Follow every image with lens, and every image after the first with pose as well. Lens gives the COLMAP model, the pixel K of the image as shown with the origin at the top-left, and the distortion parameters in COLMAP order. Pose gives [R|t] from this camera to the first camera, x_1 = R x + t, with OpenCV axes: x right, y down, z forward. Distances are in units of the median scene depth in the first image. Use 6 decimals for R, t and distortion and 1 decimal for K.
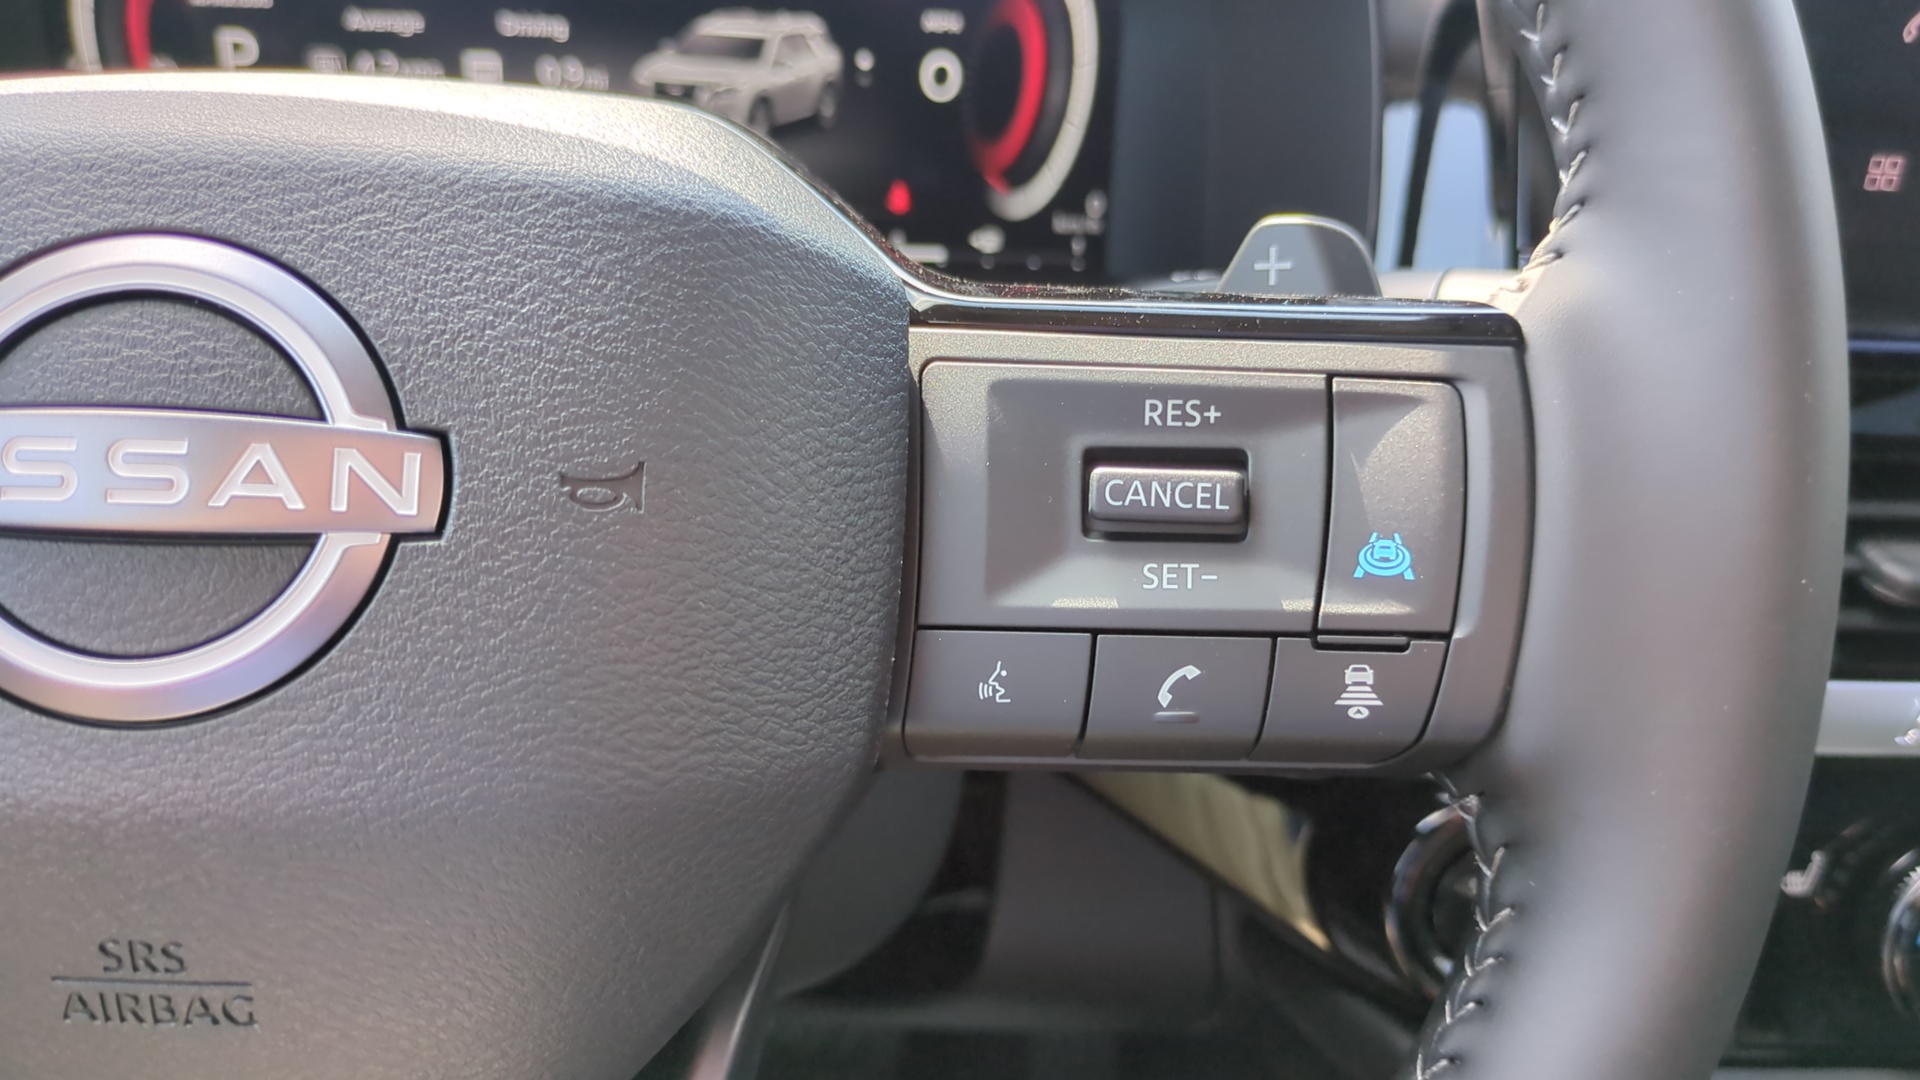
lens RADIAL K [[1687.7, 0, 959.5], [0, 1687.7, 536.9], [0, 0, 1]] dist [0.053076, -0.086915]
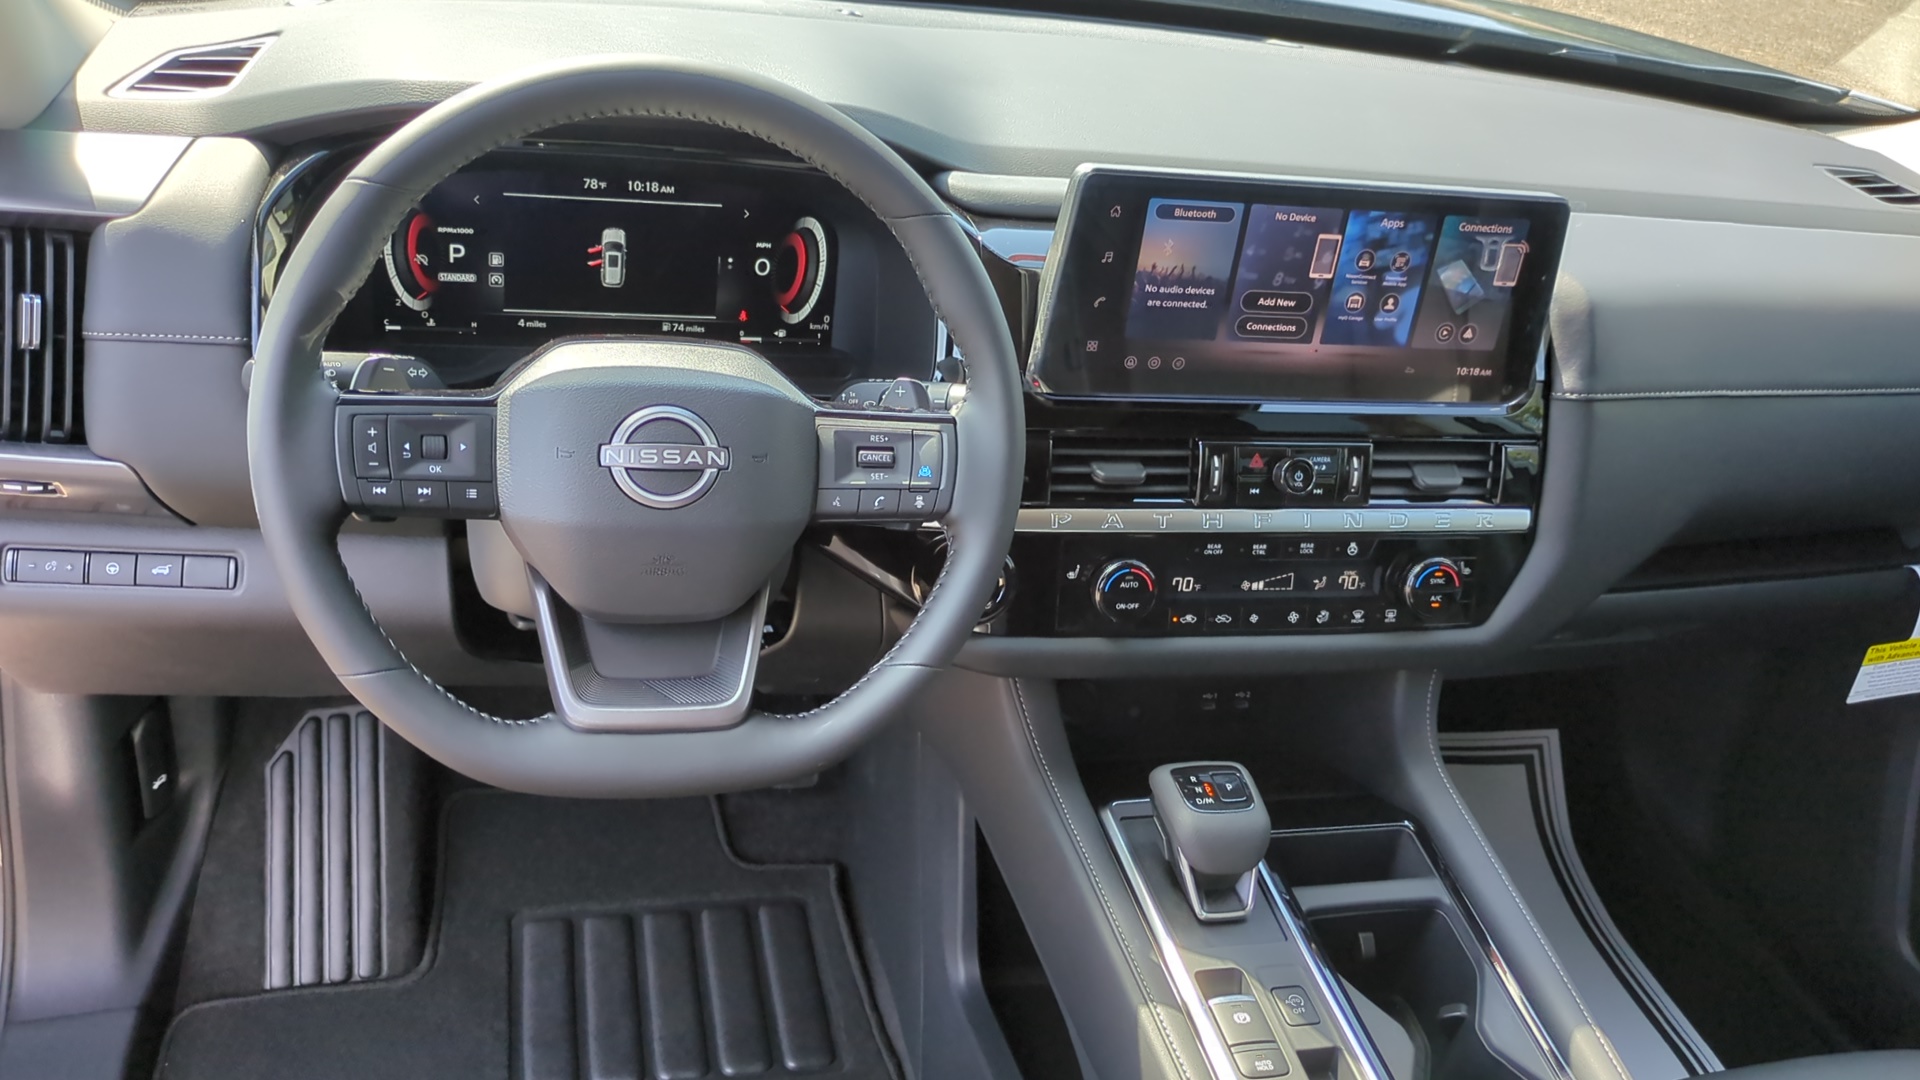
lens RADIAL K [[1687.7, 0, 966.1], [0, 1687.7, 519.7], [0, 0, 1]] dist [0.053076, -0.086915]
pose [[0.976222, -0.013406, 0.216358, -0.585969], [0.003264, 0.998882, 0.047165, -0.068496], [-0.216749, -0.045338, 0.975174, -3.250594]]
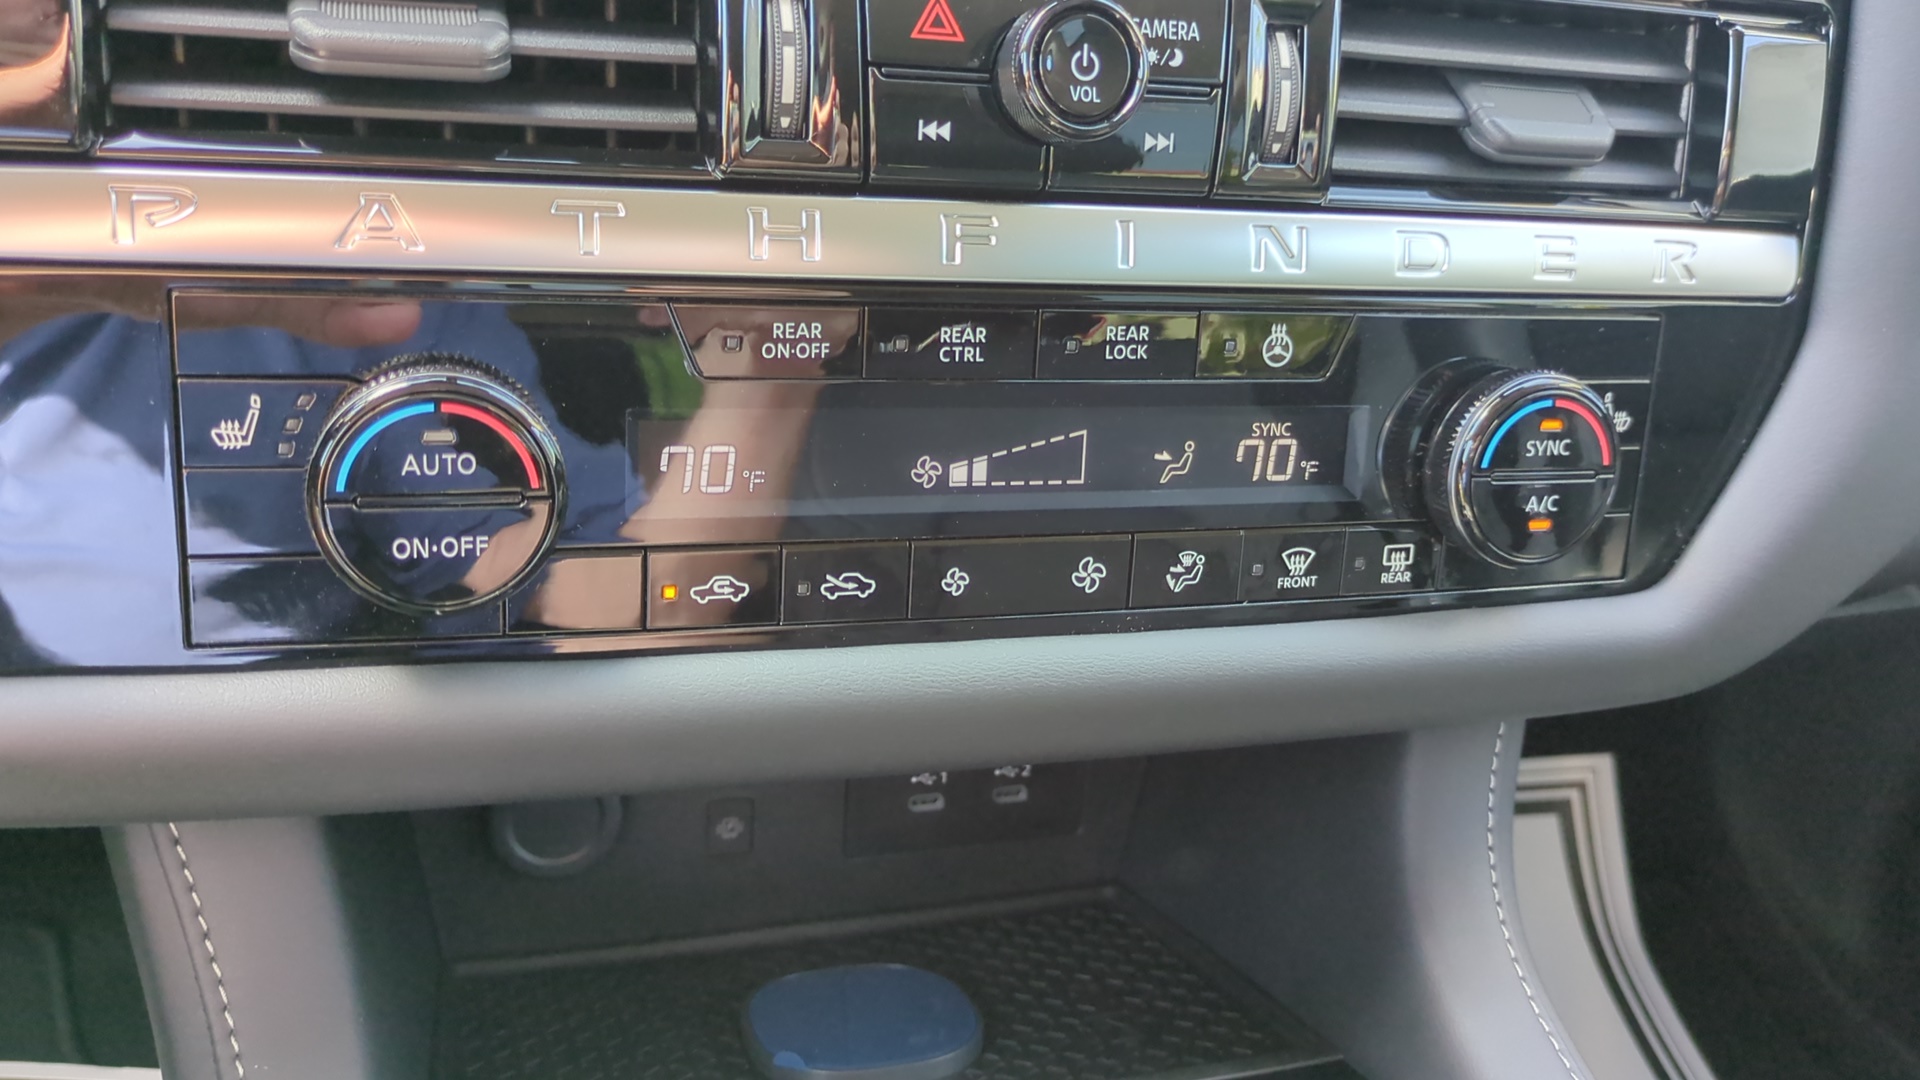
lens RADIAL K [[1687.7, 0, 977.0], [0, 1687.7, 522.3], [0, 0, 1]] dist [0.053076, -0.086915]
pose [[0.961568, -0.038549, 0.271847, 1.056883], [0.021020, 0.997525, 0.067102, 0.339824], [-0.273761, -0.058809, 0.959998, 0.249877]]
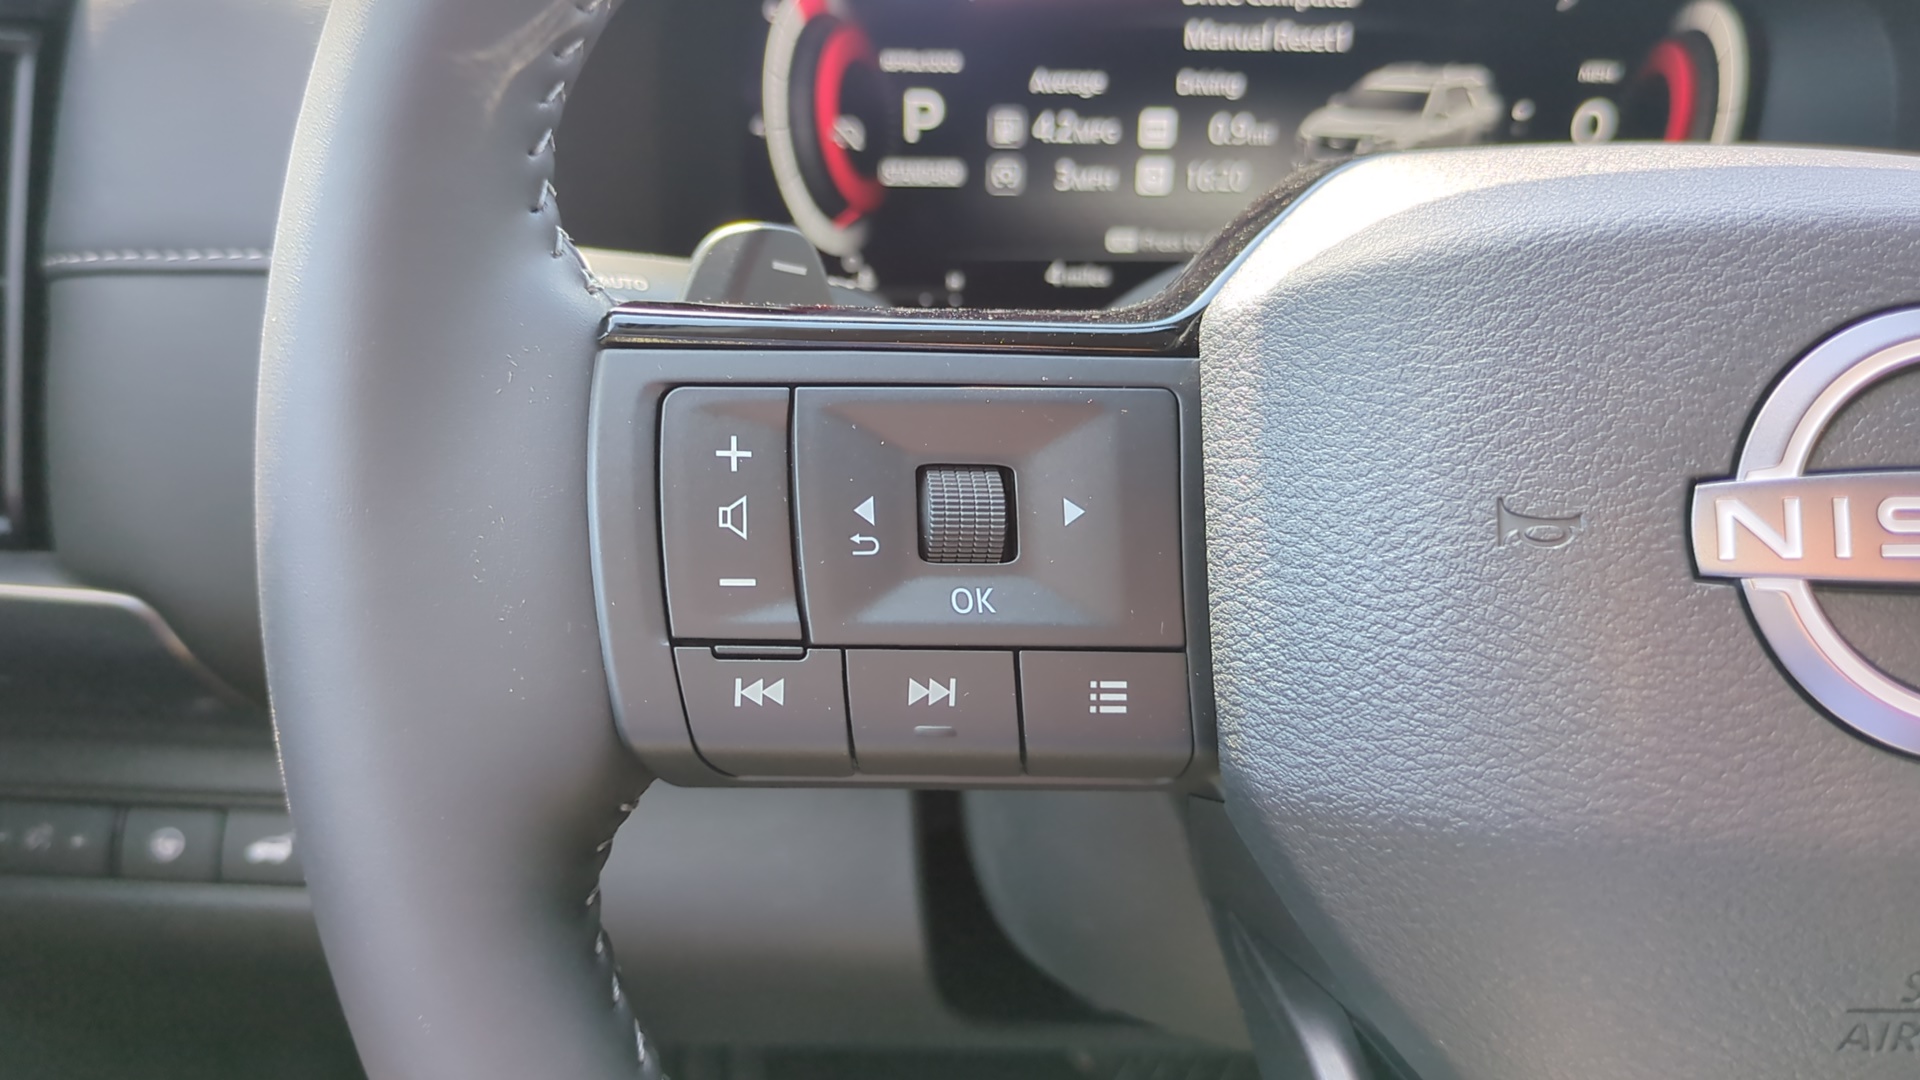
lens RADIAL K [[1687.7, 0, 990.8], [0, 1687.7, 515.6], [0, 0, 1]] dist [0.053076, -0.086915]
pose [[0.999481, -0.020523, 0.024814, -0.957597], [0.021302, 0.999276, -0.031537, -0.021250], [-0.024149, 0.032049, 0.999195, -0.040657]]
